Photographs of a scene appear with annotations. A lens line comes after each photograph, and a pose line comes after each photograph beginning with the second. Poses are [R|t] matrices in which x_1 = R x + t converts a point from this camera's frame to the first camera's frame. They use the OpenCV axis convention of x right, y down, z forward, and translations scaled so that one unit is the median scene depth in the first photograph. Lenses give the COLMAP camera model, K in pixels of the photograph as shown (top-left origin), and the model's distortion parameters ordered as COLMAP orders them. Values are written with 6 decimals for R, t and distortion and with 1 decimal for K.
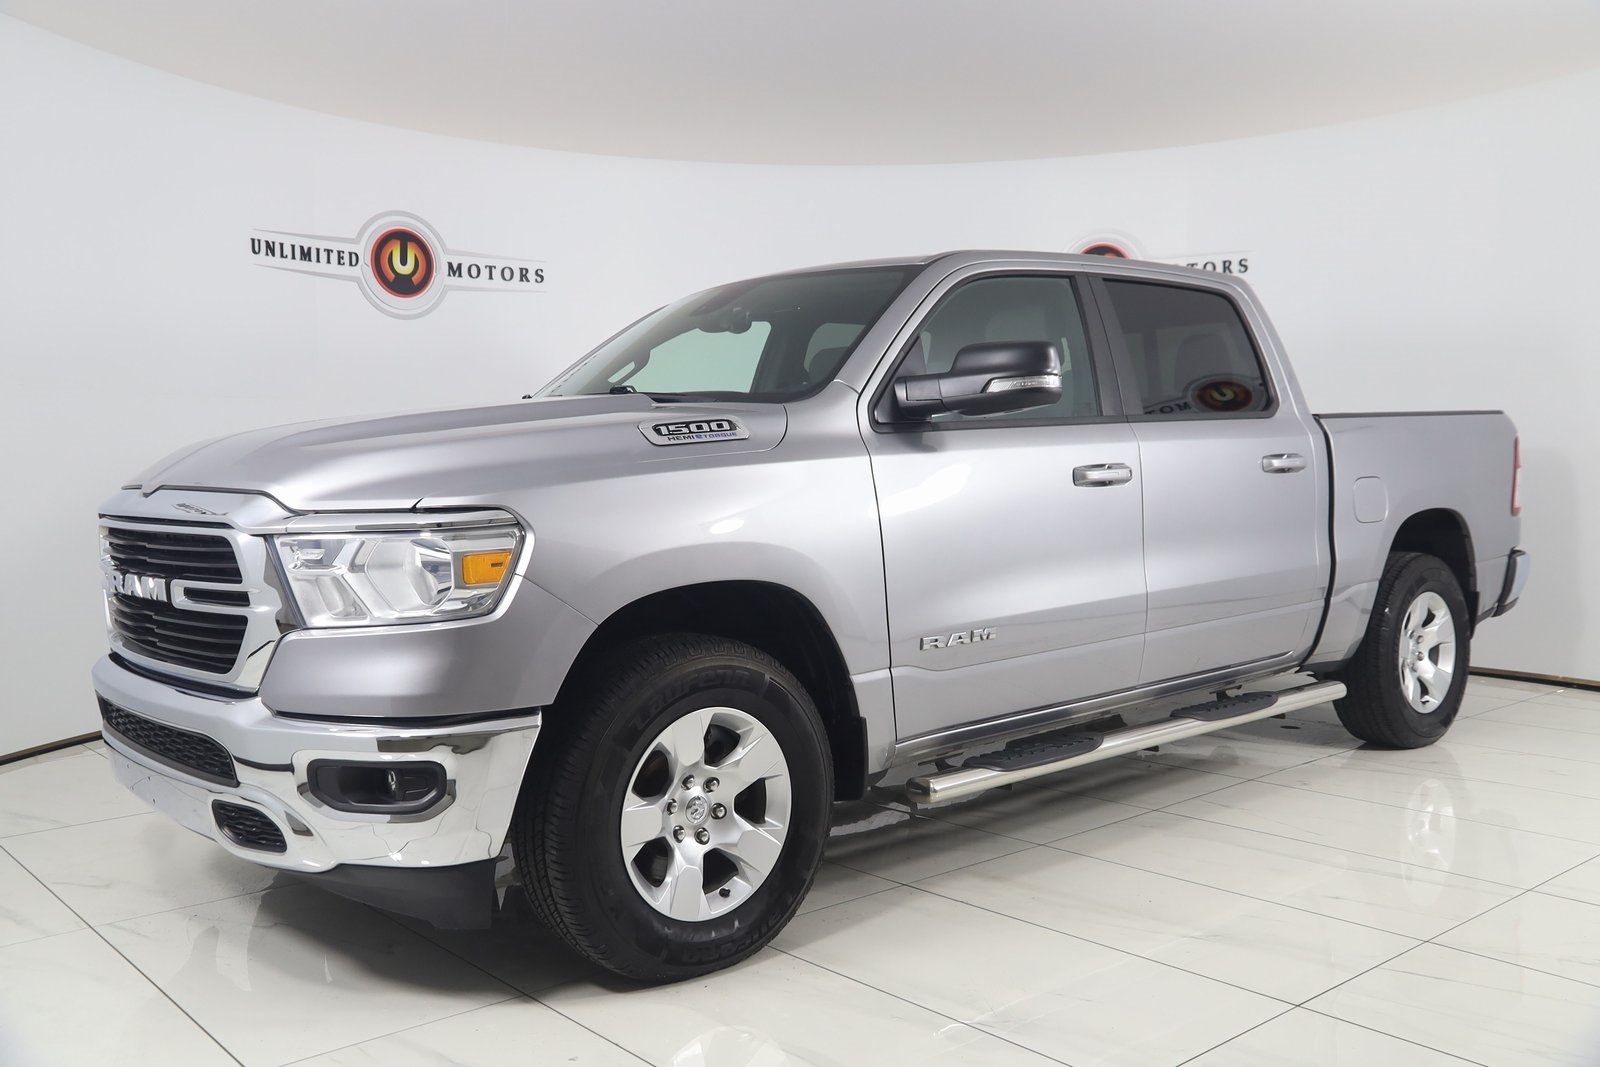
lens RADIAL K [[1446.9, 0, 800.7], [0, 1446.9, 491.4], [0, 0, 1]] dist [-0.047432, 0.073128]
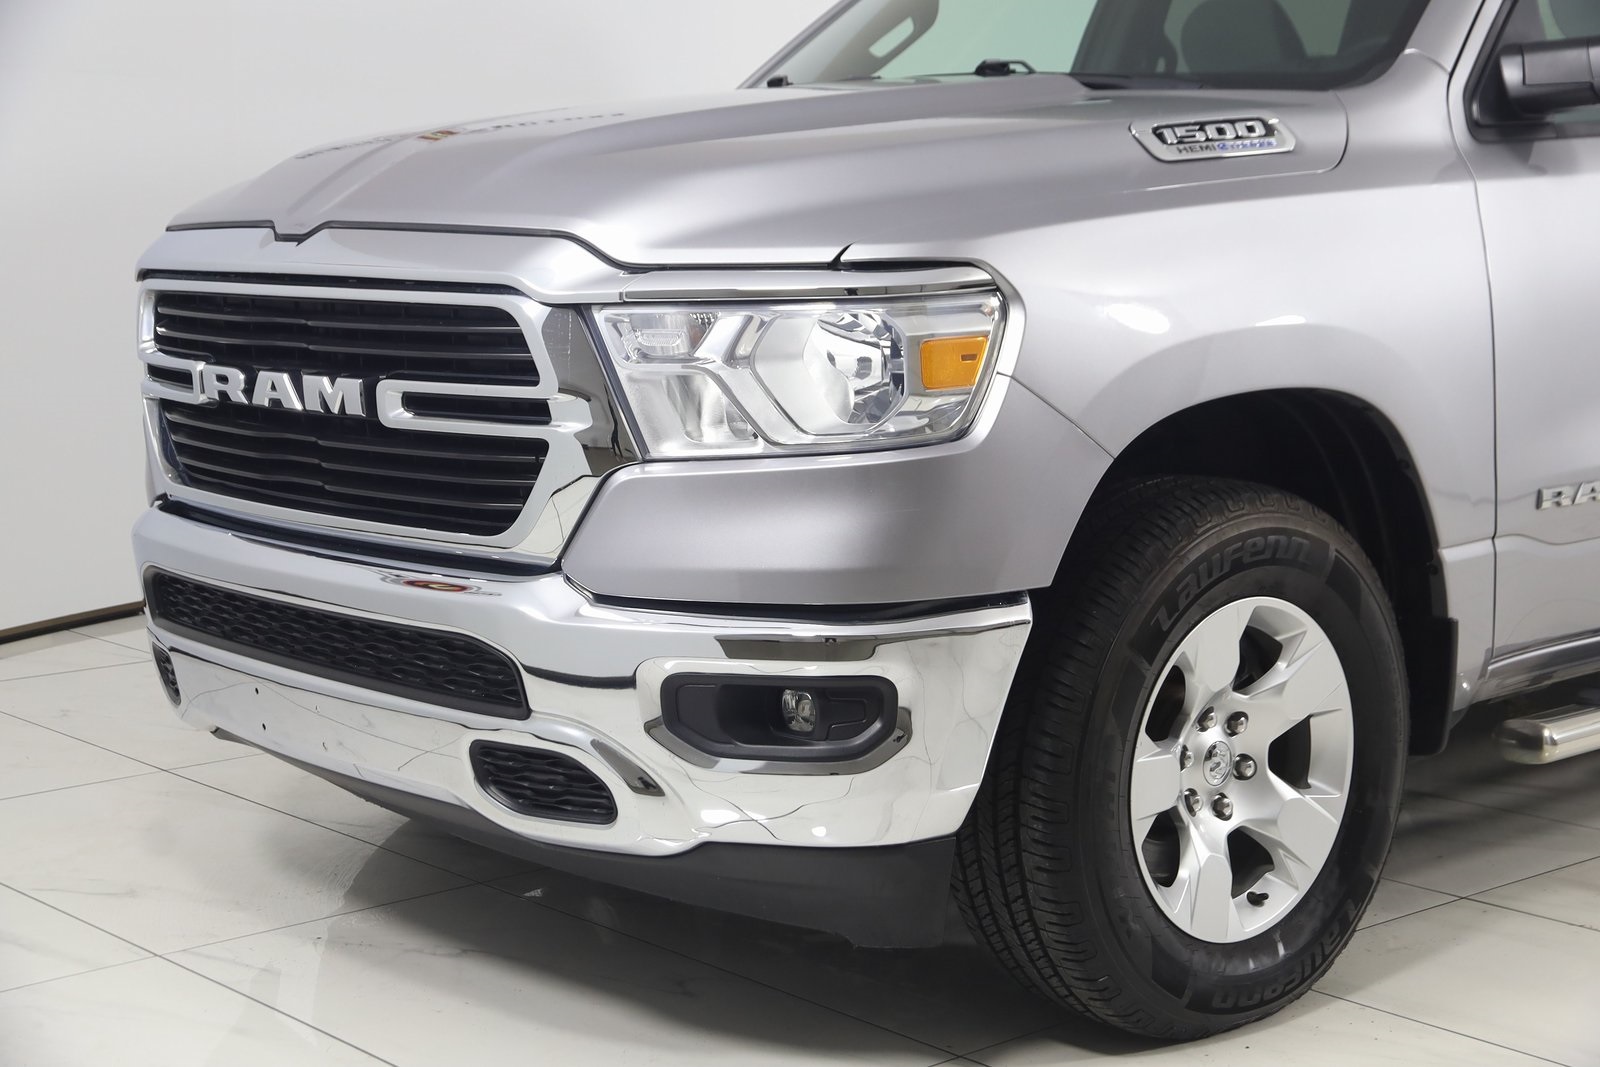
lens RADIAL K [[2521.9, 0, 785.6], [0, 2521.9, 531.4], [0, 0, 1]] dist [0.128406, 0.000000]
pose [[0.999939, 0.007392, 0.008261, -0.254009], [-0.008228, 0.994308, 0.106228, 0.009801], [-0.007429, -0.106290, 0.994307, -0.052885]]
